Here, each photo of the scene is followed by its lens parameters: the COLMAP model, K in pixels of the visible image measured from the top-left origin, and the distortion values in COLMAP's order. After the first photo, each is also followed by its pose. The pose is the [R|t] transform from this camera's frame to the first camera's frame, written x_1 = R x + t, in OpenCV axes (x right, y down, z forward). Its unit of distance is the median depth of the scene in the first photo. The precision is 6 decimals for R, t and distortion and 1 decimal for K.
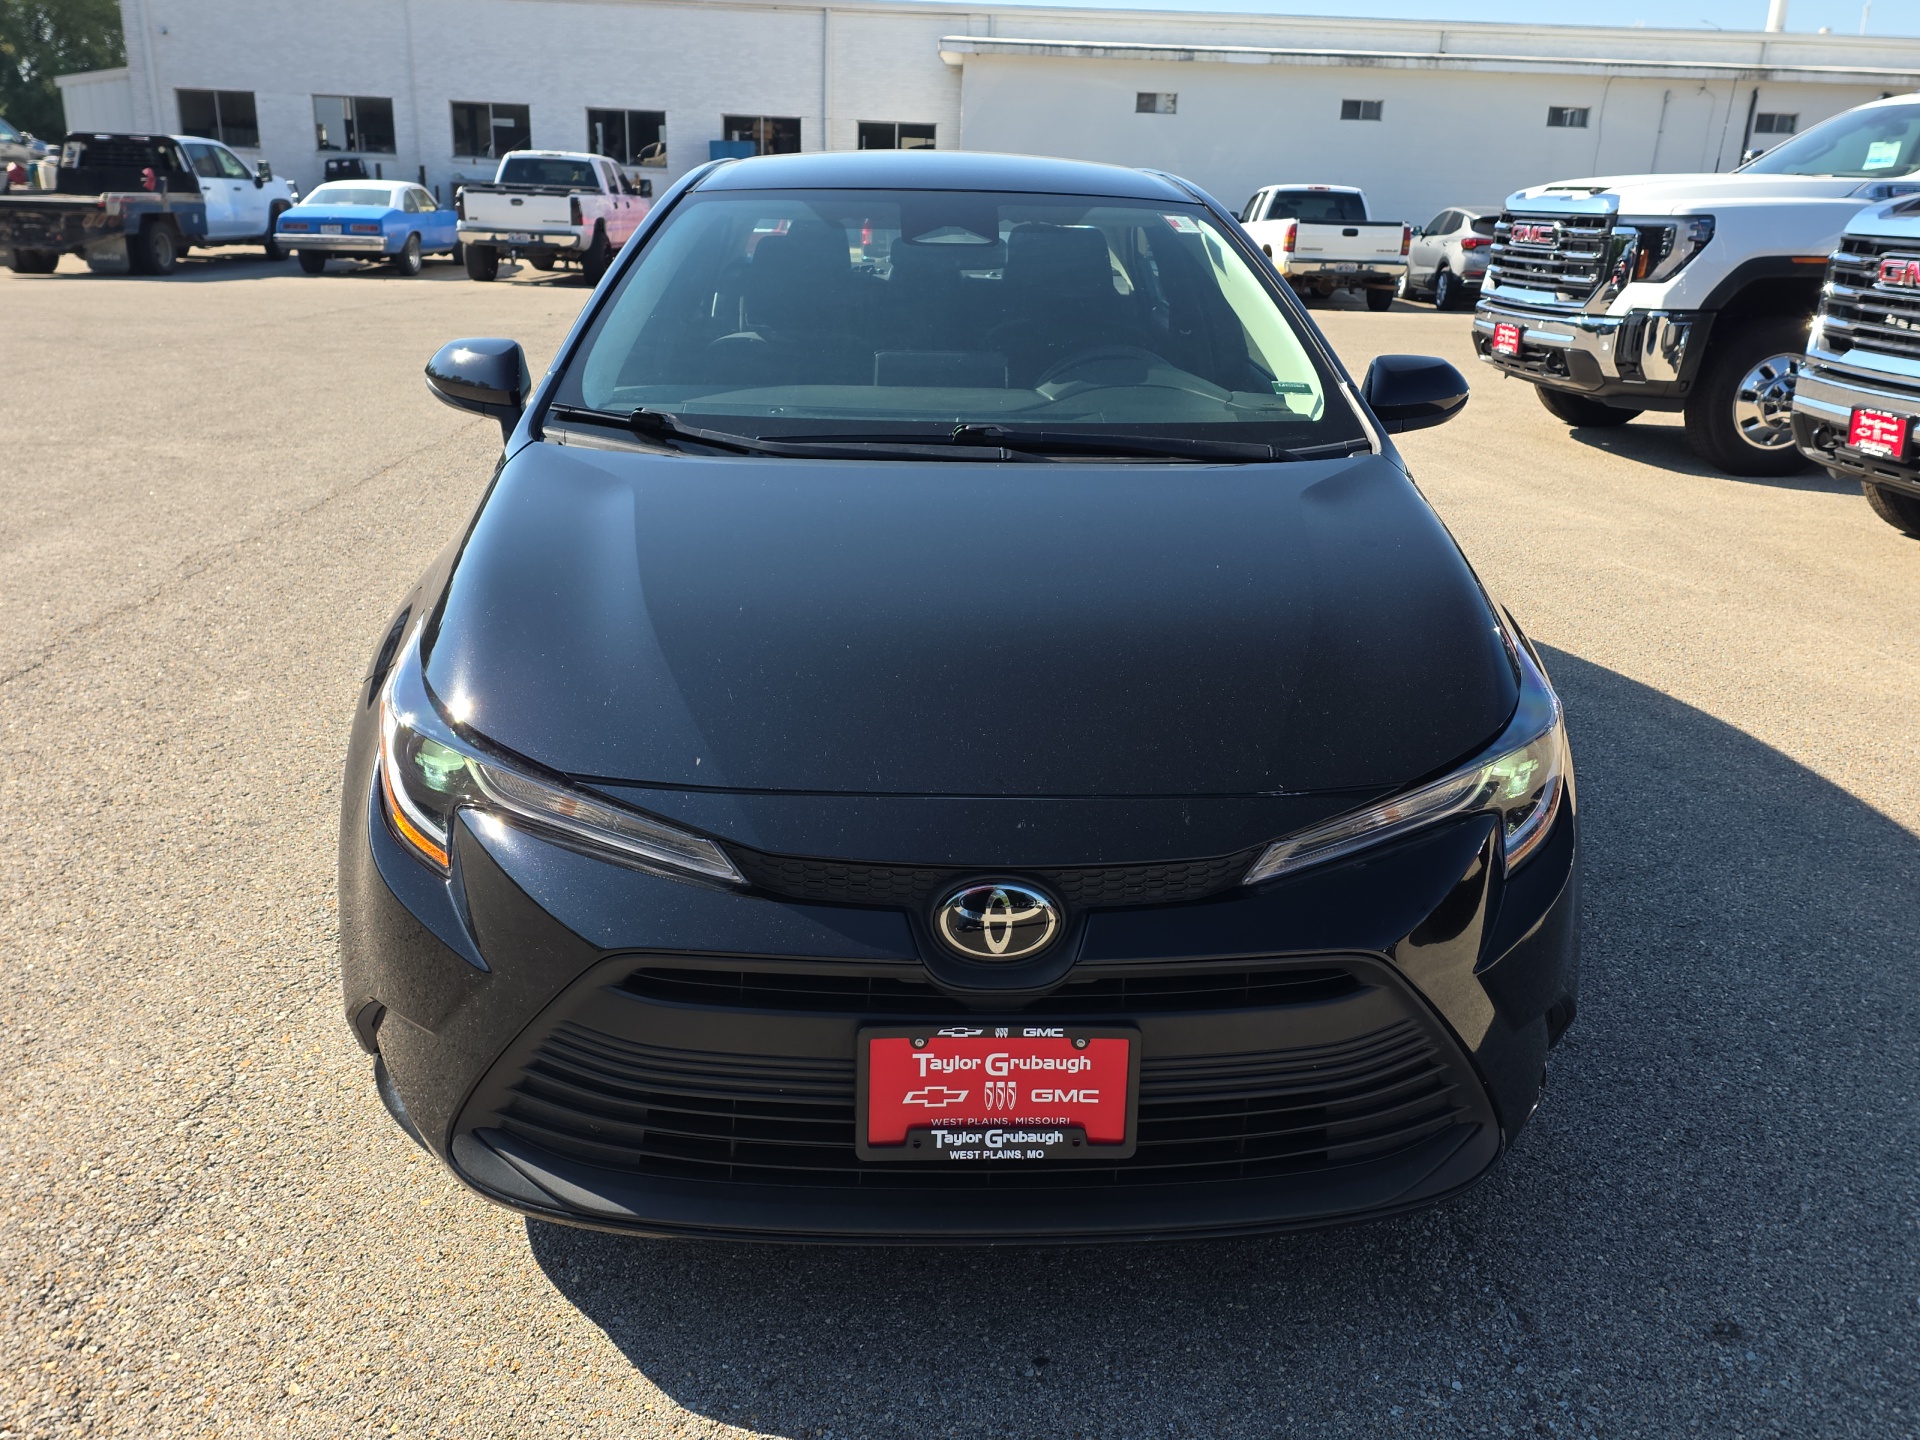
lens RADIAL K [[1604.6, 0, 925.5], [0, 1604.6, 704.7], [0, 0, 1]] dist [0.098924, -0.087749]
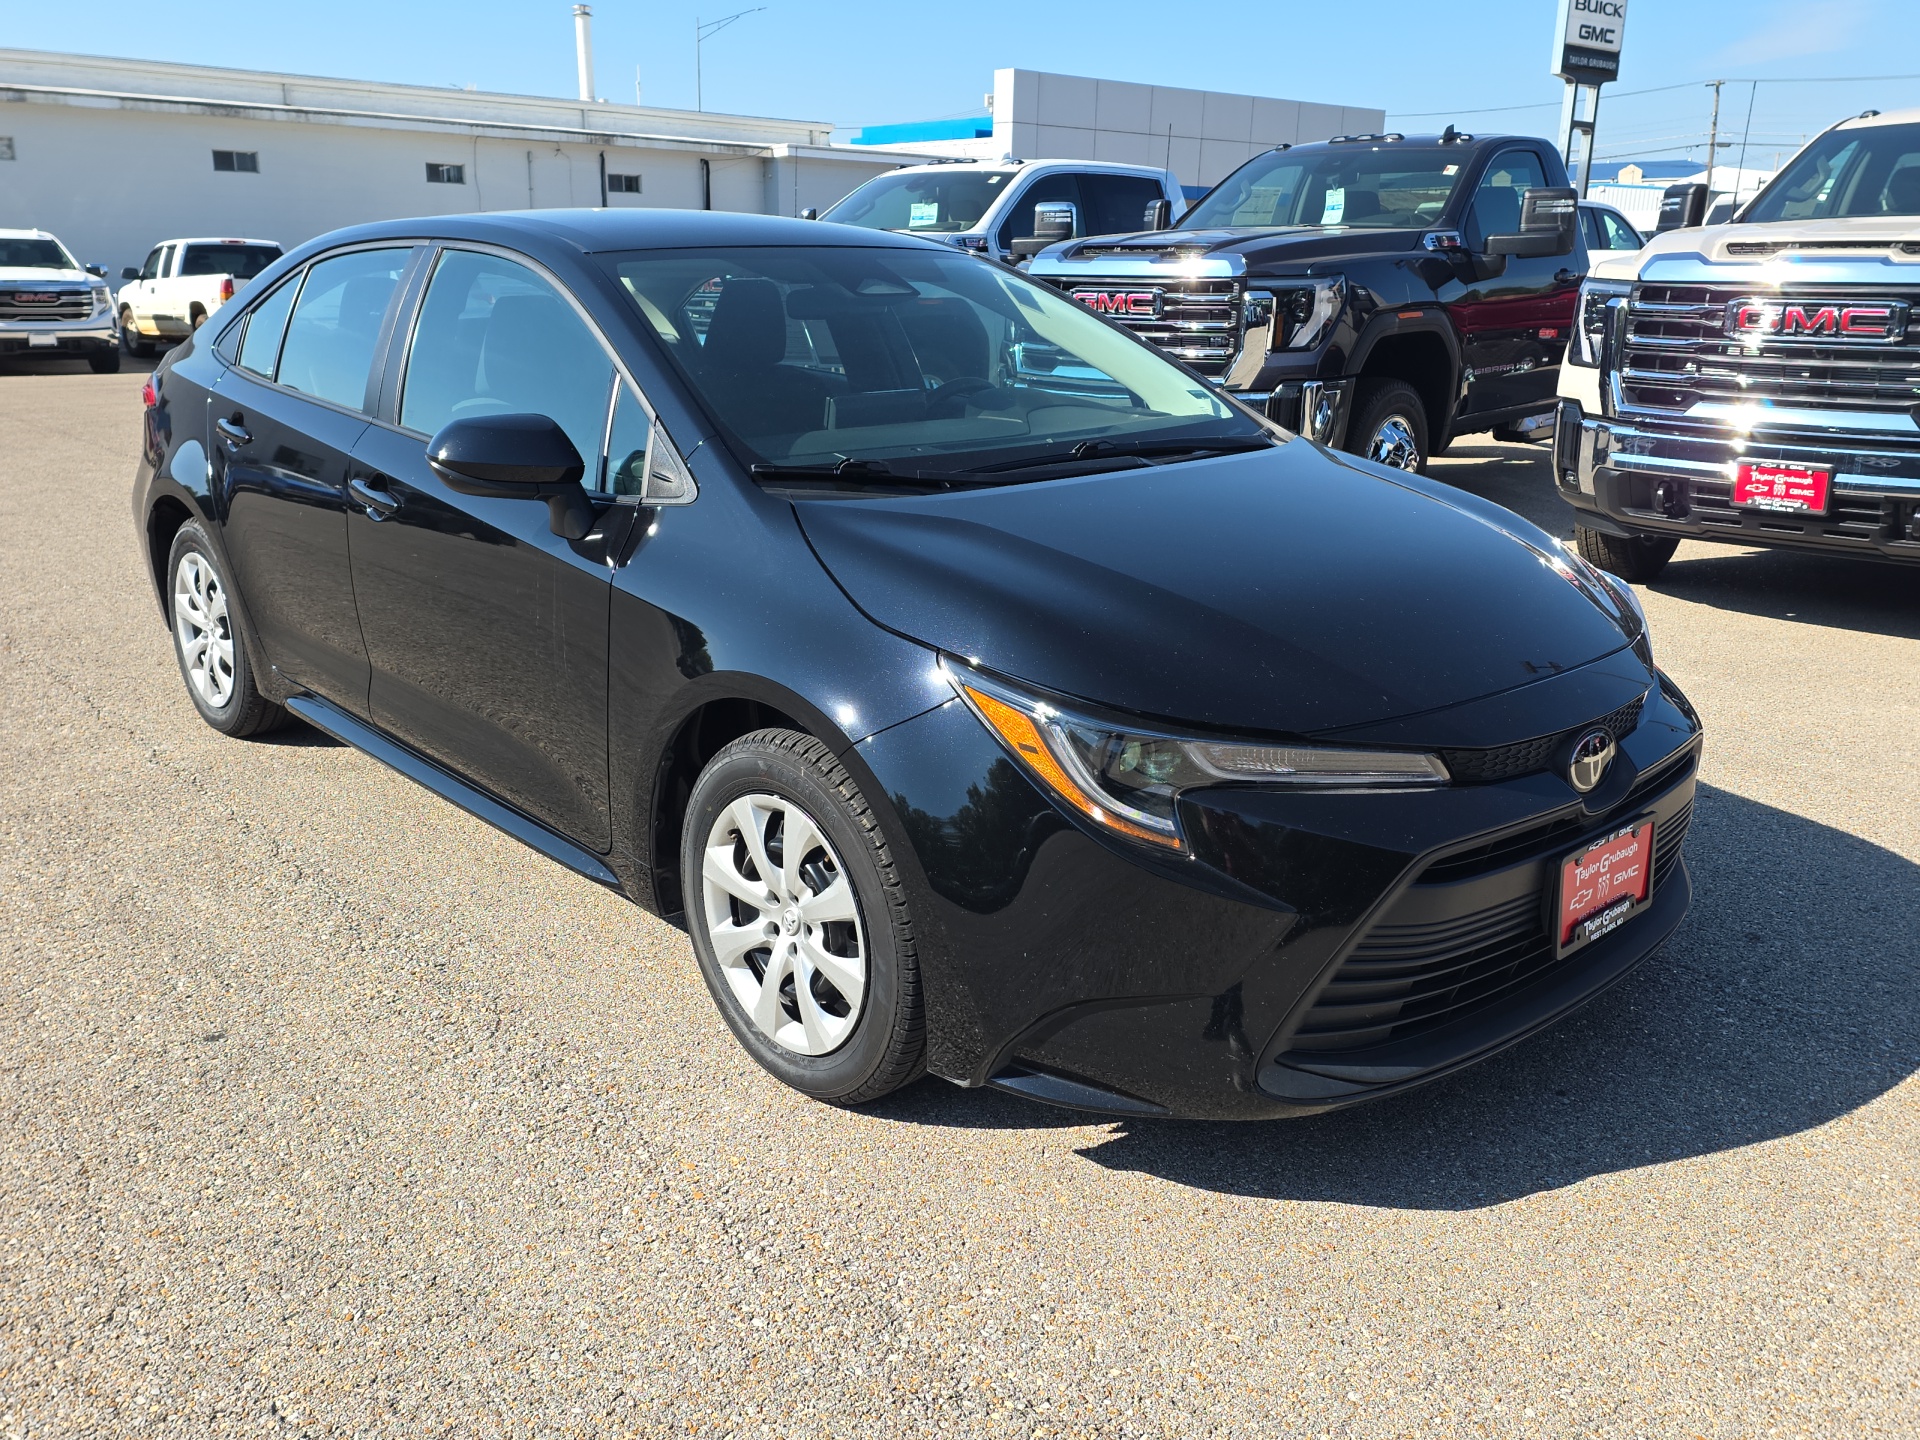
lens RADIAL K [[1604.6, 0, 953.5], [0, 1604.6, 715.7], [0, 0, 1]] dist [0.098924, -0.087749]
pose [[0.768825, -0.202672, 0.606492, -1.189479], [0.216626, 0.974912, 0.051180, -0.090880], [-0.601649, 0.092034, 0.793441, 0.216535]]
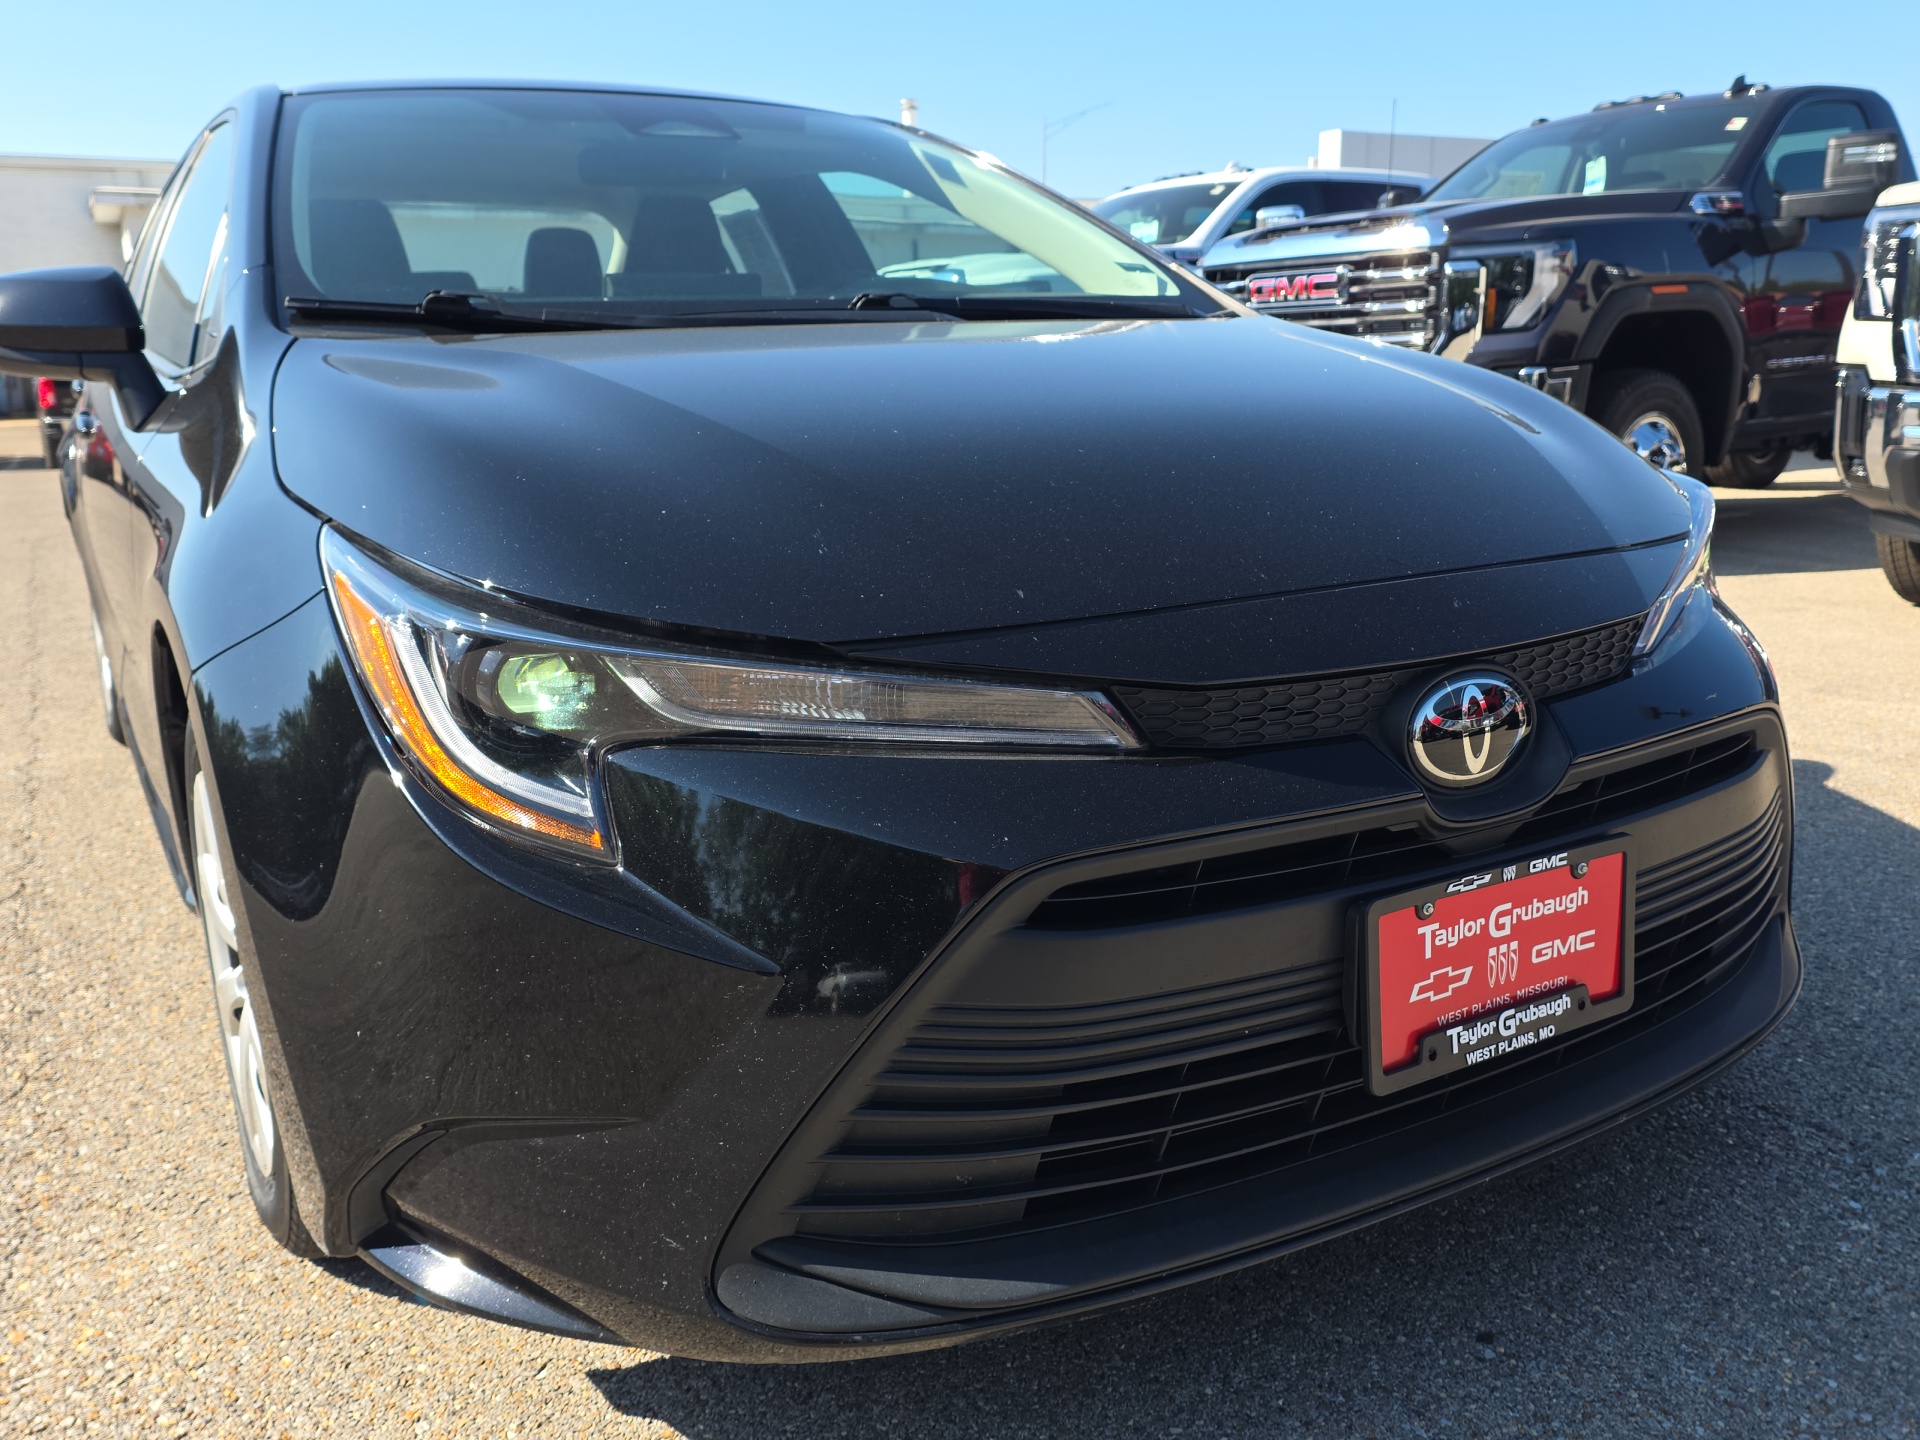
lens RADIAL K [[1604.6, 0, 954.9], [0, 1604.6, 712.0], [0, 0, 1]] dist [0.098924, -0.087749]
pose [[0.883165, -0.154906, 0.442746, -0.490247], [0.194415, 0.979888, -0.044969, 0.111921], [-0.426875, 0.125791, 0.895519, 0.418799]]
